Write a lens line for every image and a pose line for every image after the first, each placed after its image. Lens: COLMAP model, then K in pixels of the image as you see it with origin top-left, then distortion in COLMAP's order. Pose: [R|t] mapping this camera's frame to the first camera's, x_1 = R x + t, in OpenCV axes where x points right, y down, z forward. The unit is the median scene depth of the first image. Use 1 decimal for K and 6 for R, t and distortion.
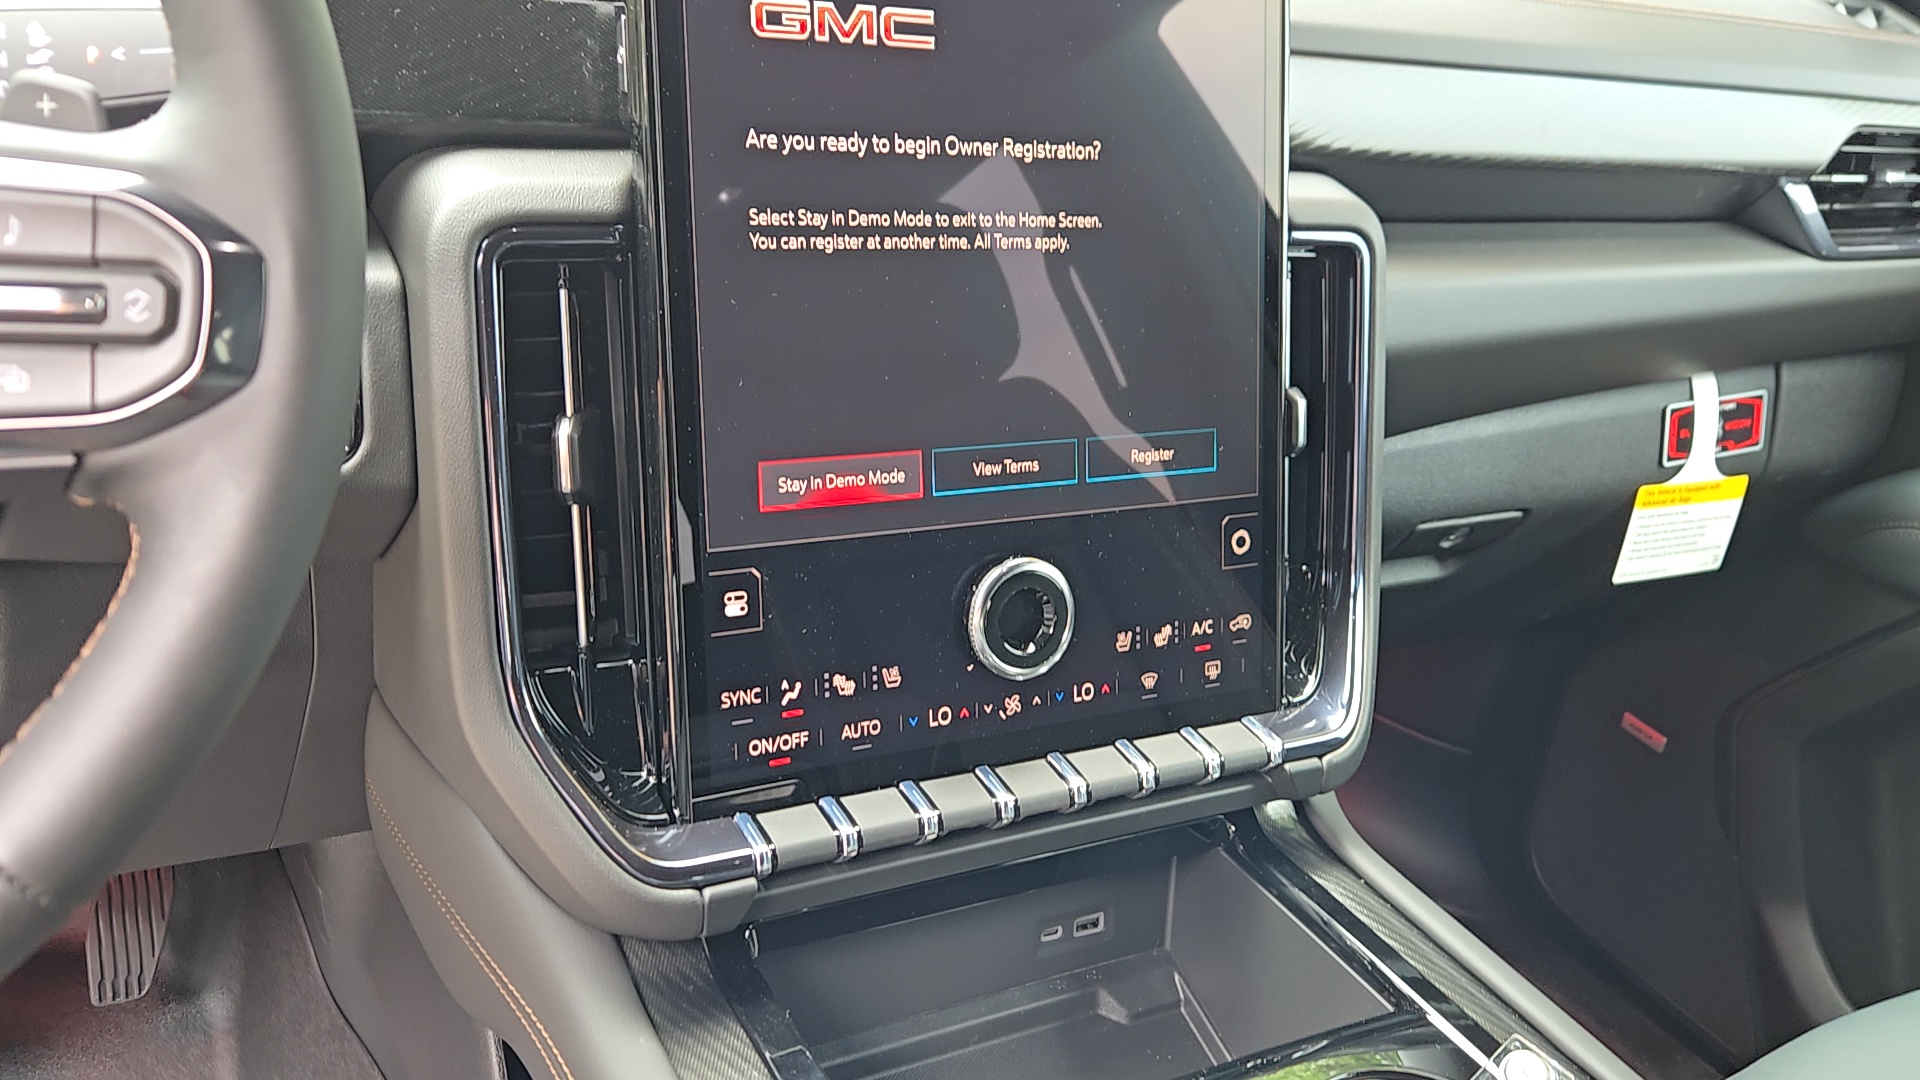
lens RADIAL K [[1620.1, 0, 963.3], [0, 1620.1, 531.2], [0, 0, 1]] dist [0.018329, -0.018432]
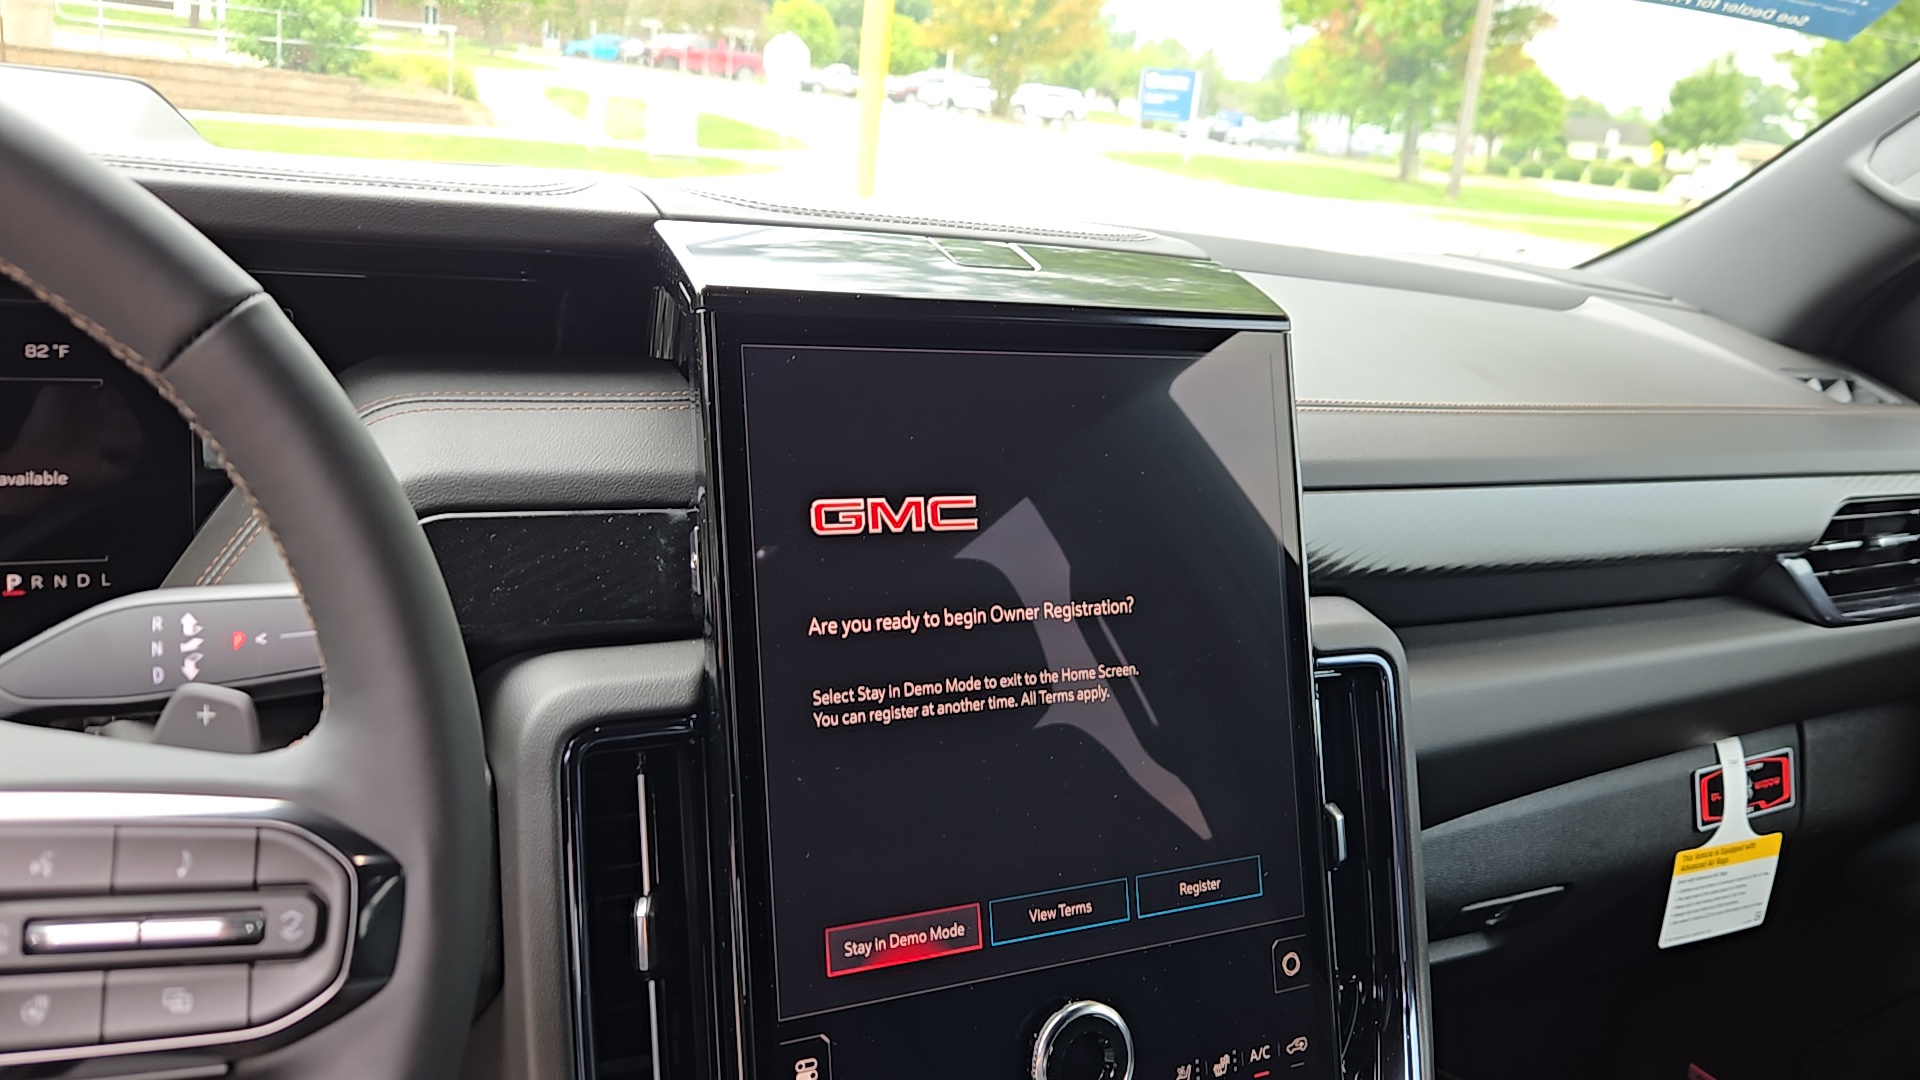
lens RADIAL K [[1620.1, 0, 965.1], [0, 1620.1, 523.1], [0, 0, 1]] dist [0.018329, -0.018432]
pose [[0.999120, -0.040278, -0.011697, -0.012477], [0.037466, 0.982438, -0.182790, -0.096544], [0.018854, 0.182191, 0.983082, -0.068714]]
